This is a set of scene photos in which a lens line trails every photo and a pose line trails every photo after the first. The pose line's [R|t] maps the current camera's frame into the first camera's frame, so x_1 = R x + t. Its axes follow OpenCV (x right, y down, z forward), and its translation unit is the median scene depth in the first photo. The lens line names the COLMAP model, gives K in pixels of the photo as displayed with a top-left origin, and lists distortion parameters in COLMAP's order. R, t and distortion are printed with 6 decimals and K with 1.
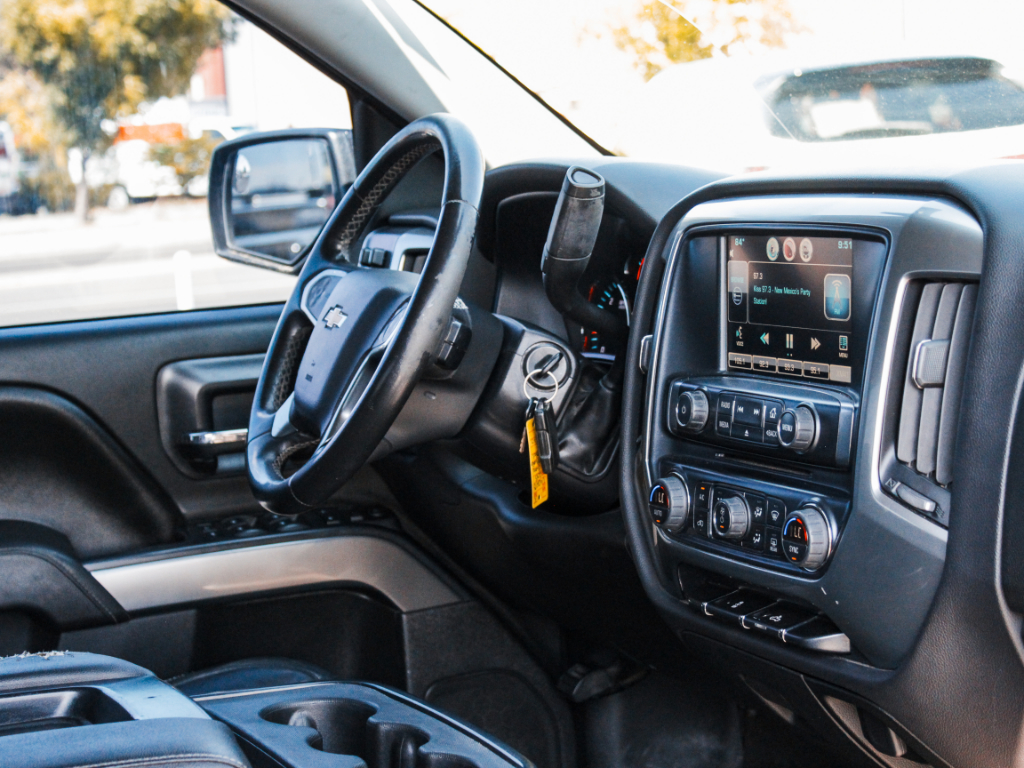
lens RADIAL K [[2161.2, 0, 516.1], [0, 2161.2, 379.3], [0, 0, 1]] dist [0.020085, 0.000000]
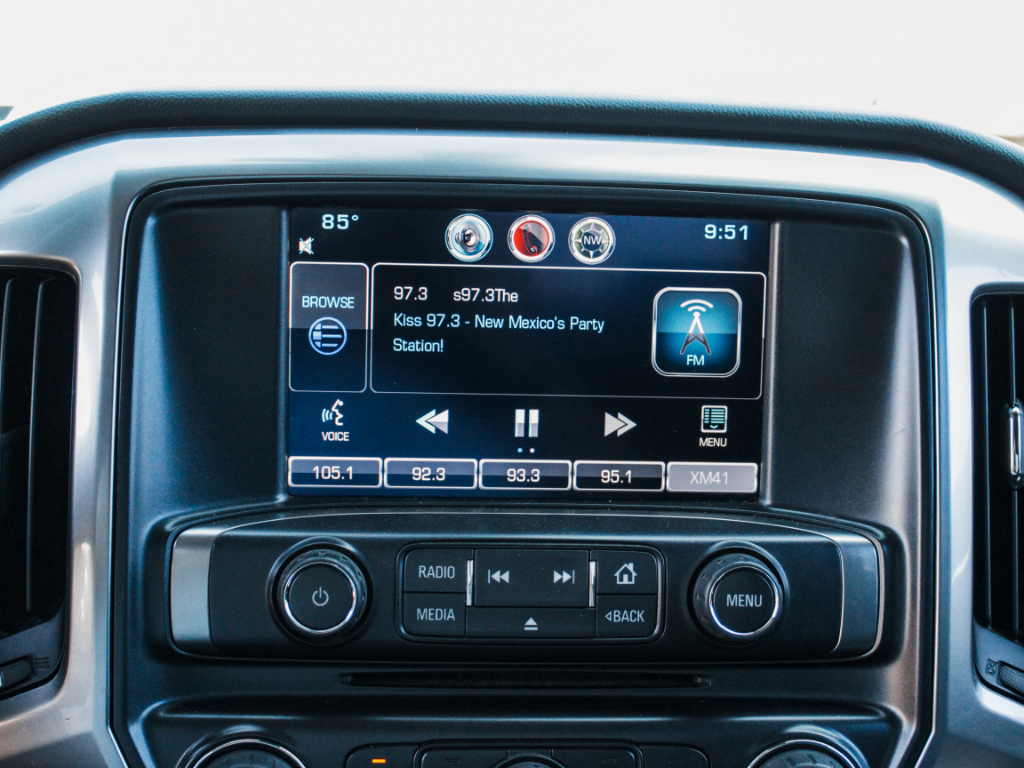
lens RADIAL K [[1597.0, 0, 511.8], [0, 1597.0, 374.5], [0, 0, 1]] dist [-0.039581, 0.000000]
pose [[0.346202, -0.059840, 0.936249, -0.202981], [0.051947, 0.997655, 0.044556, -0.042224], [-0.936721, 0.033210, 0.348499, 0.812708]]
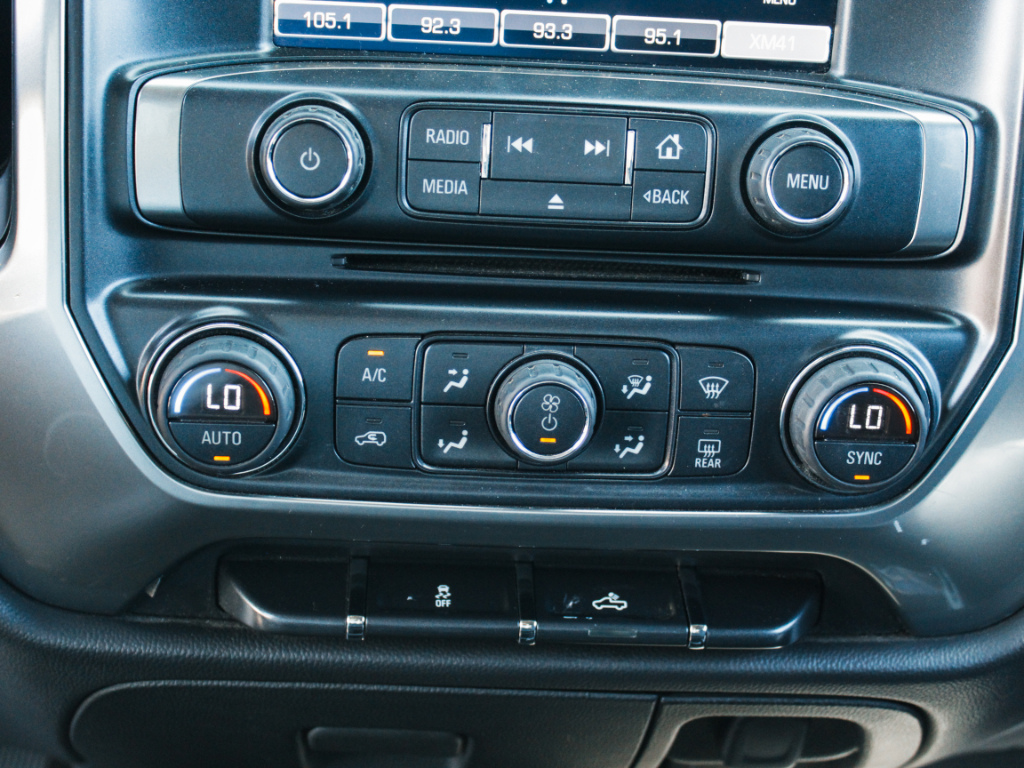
lens RADIAL K [[1685.9, 0, 503.6], [0, 1685.9, 376.0], [0, 0, 1]] dist [-0.016423, 0.000000]
pose [[0.359432, -0.241384, 0.901411, -0.175990], [0.021103, 0.967821, 0.250753, -0.021427], [-0.932932, -0.071107, 0.352960, 0.826605]]
